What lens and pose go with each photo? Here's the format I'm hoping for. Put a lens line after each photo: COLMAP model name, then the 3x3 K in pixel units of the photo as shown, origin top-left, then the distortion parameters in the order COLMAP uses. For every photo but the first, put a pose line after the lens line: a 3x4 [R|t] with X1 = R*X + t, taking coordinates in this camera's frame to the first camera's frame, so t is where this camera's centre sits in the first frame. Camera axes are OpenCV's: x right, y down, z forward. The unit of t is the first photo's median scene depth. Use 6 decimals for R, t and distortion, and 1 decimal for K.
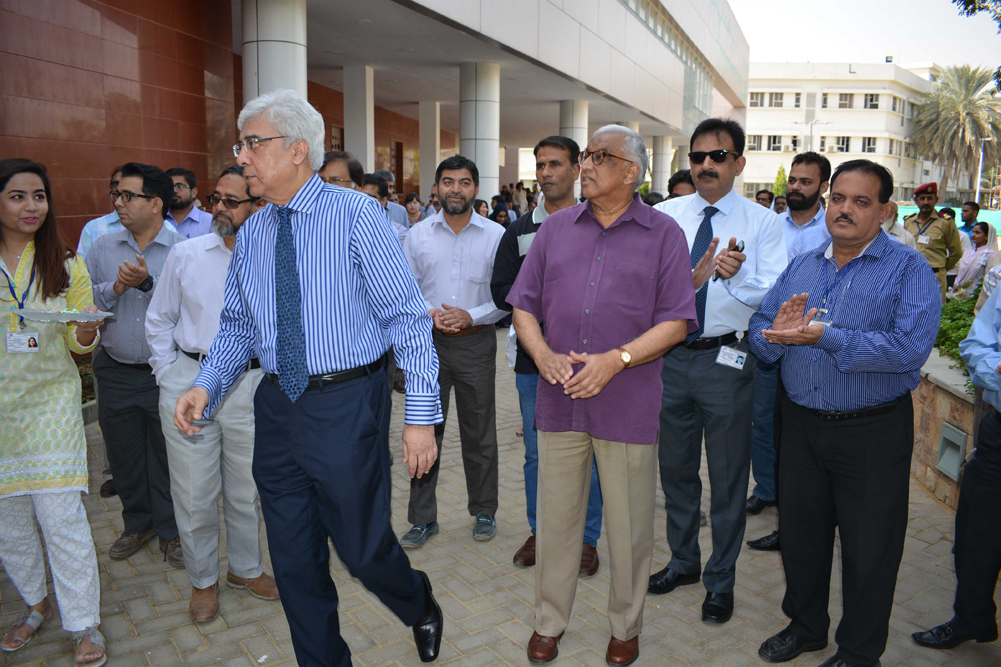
lens RADIAL K [[753.1, 0, 500.5], [0, 753.1, 333.5], [0, 0, 1]] dist [-0.028618, -0.000725]
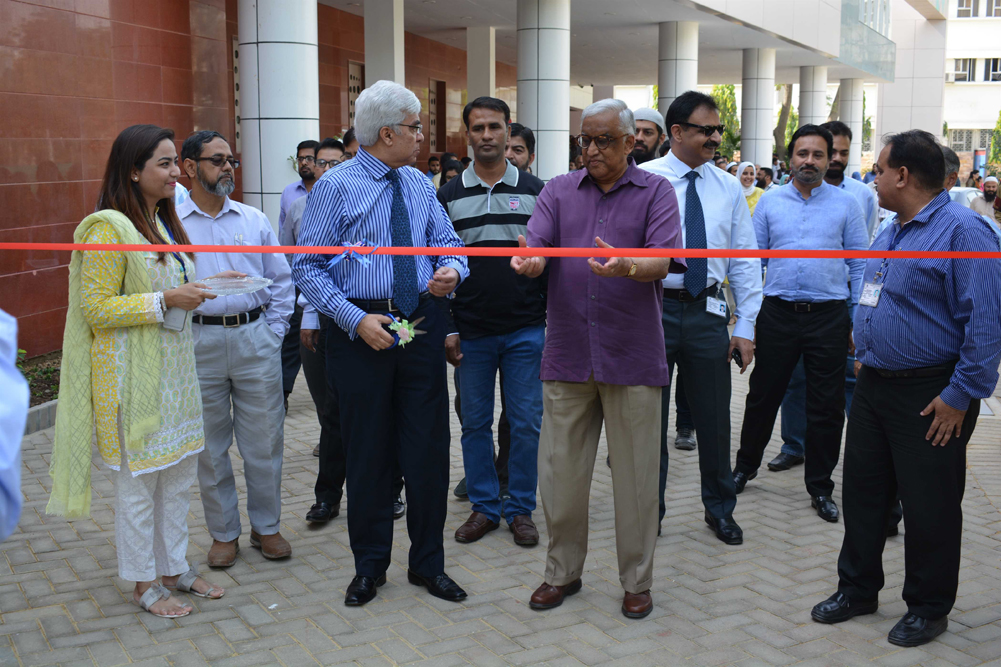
lens RADIAL K [[1210.9, 0, 500.5], [0, 1210.9, 333.5], [0, 0, 1]] dist [0.011748, 0.052729]
pose [[0.995439, 0.004079, -0.095312, 0.039179], [-0.007193, 0.999451, -0.032355, 0.028673], [0.095127, 0.032893, 0.994922, -0.166617]]
